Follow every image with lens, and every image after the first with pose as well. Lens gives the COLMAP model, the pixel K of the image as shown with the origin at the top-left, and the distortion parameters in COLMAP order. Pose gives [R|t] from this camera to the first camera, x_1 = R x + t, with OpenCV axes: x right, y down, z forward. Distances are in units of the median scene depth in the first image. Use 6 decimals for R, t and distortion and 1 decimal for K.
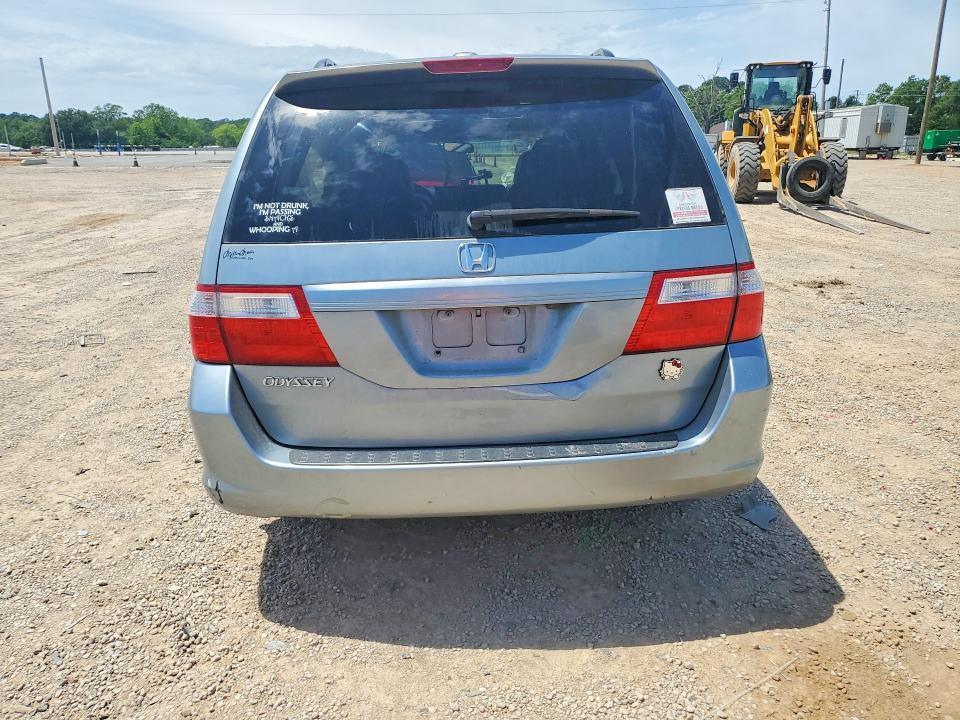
lens RADIAL K [[744.9, 0, 473.9], [0, 744.9, 363.1], [0, 0, 1]] dist [0.035125, -0.006467]
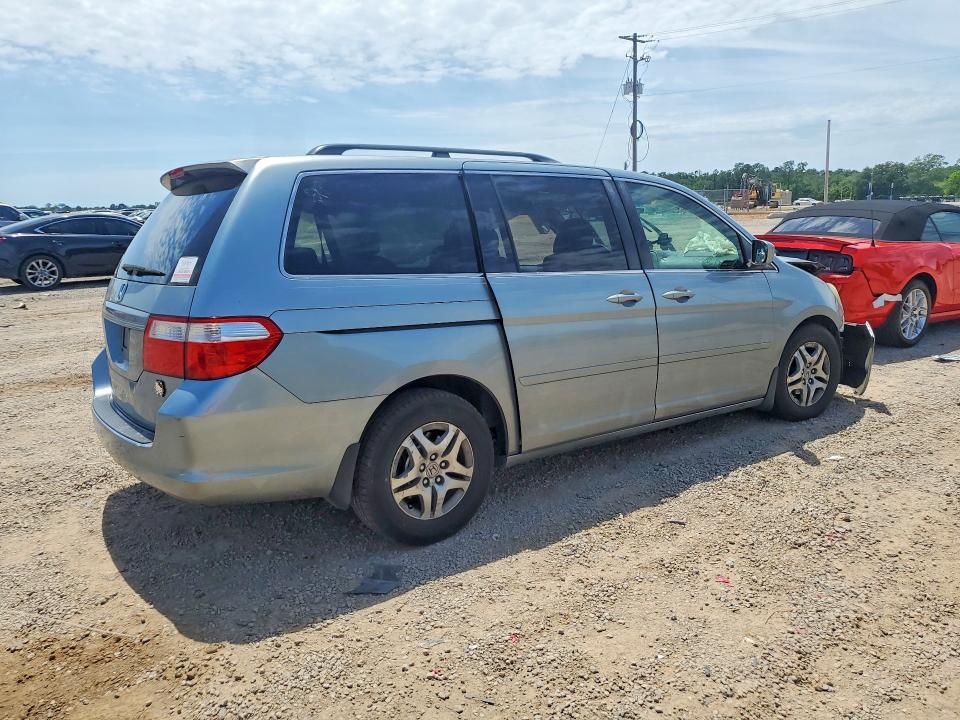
lens RADIAL K [[744.9, 0, 474.5], [0, 744.9, 363.1], [0, 0, 1]] dist [0.035125, -0.006467]
pose [[0.571587, 0.165465, -0.803685, 1.326051], [-0.217236, 0.975023, 0.046240, -0.174313], [0.791263, 0.148159, 0.593255, 0.521185]]
